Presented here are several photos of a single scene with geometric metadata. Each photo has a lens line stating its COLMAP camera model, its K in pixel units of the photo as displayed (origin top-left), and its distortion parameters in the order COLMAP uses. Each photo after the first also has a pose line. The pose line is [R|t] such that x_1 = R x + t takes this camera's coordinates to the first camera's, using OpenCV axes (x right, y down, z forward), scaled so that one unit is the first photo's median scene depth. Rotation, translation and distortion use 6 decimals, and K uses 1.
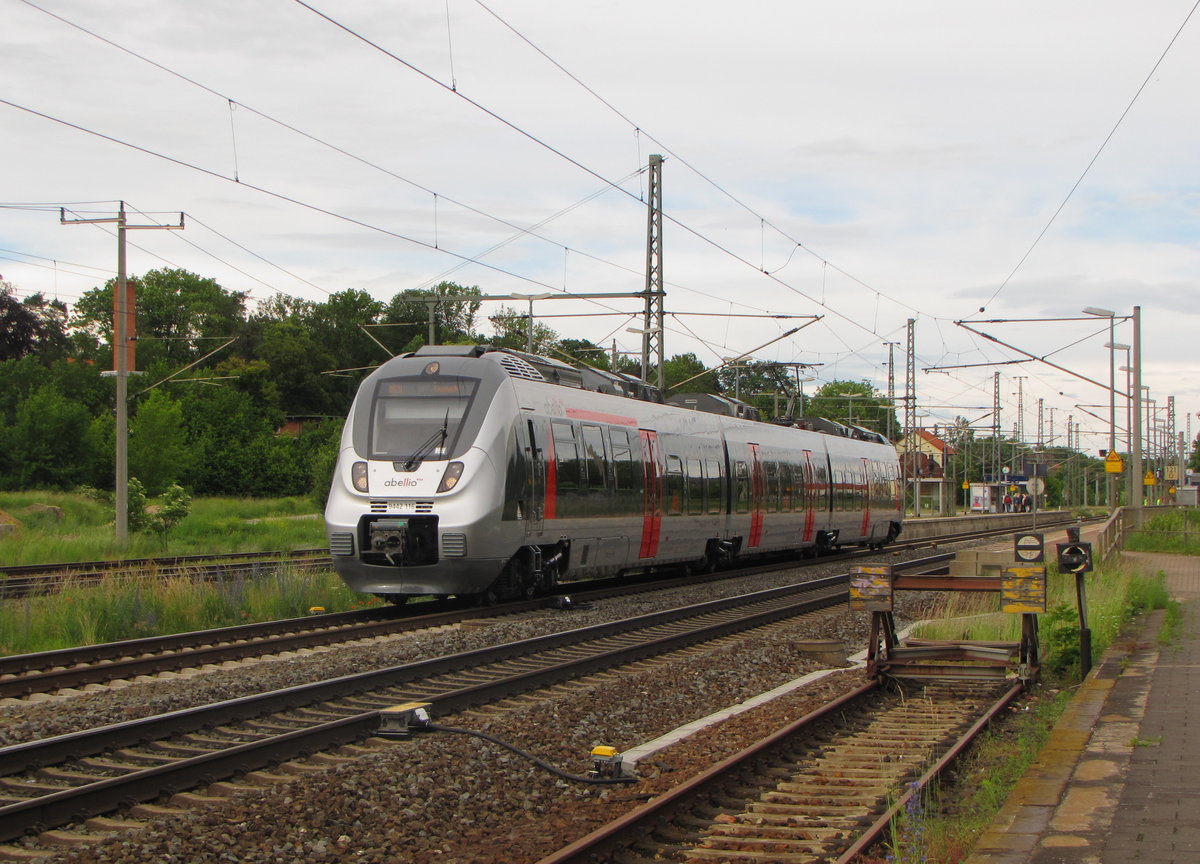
lens RADIAL K [[2325.0, 0, 598.3], [0, 2325.0, 431.1], [0, 0, 1]] dist [0.136979, 0.000000]
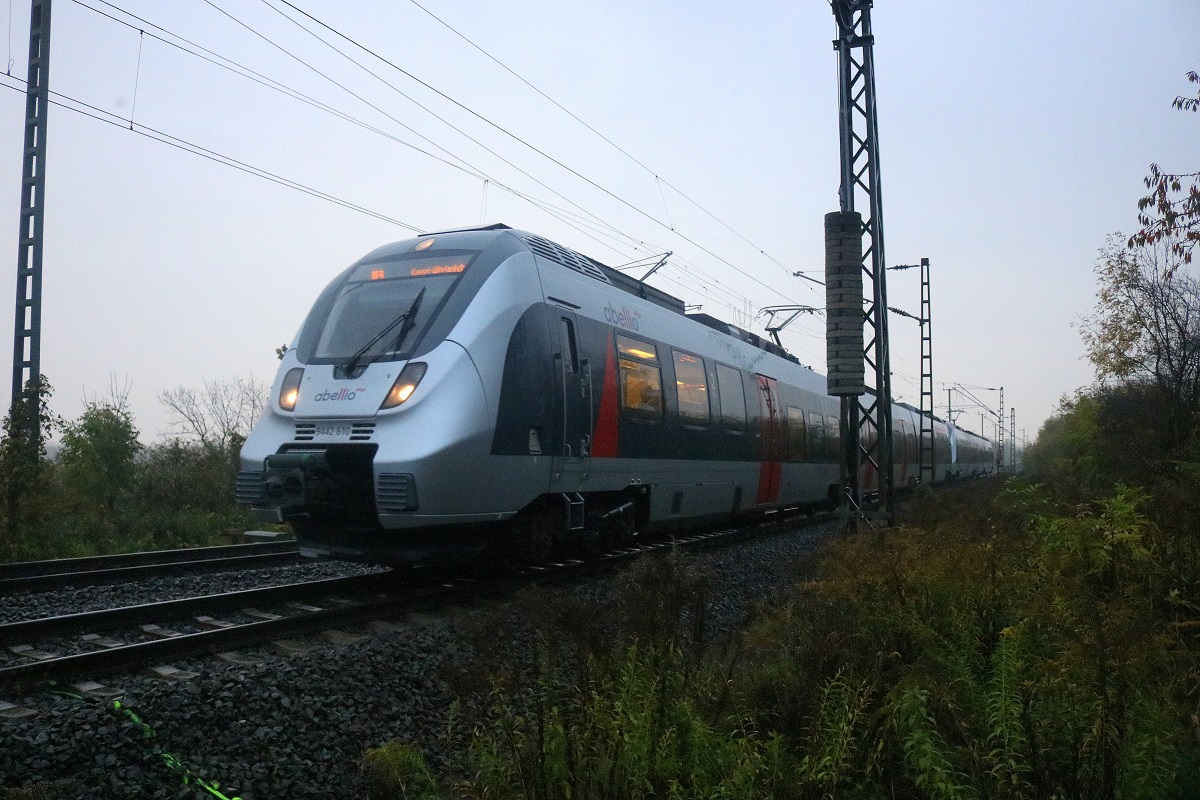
lens RADIAL K [[949.4, 0, 592.9], [0, 949.4, 402.5], [0, 0, 1]] dist [-0.070867, -0.001412]
pose [[0.979473, -0.008370, -0.201401, 0.114607], [0.000829, 0.999296, -0.037501, 0.100068], [0.201573, 0.036564, 0.978791, 2.208097]]
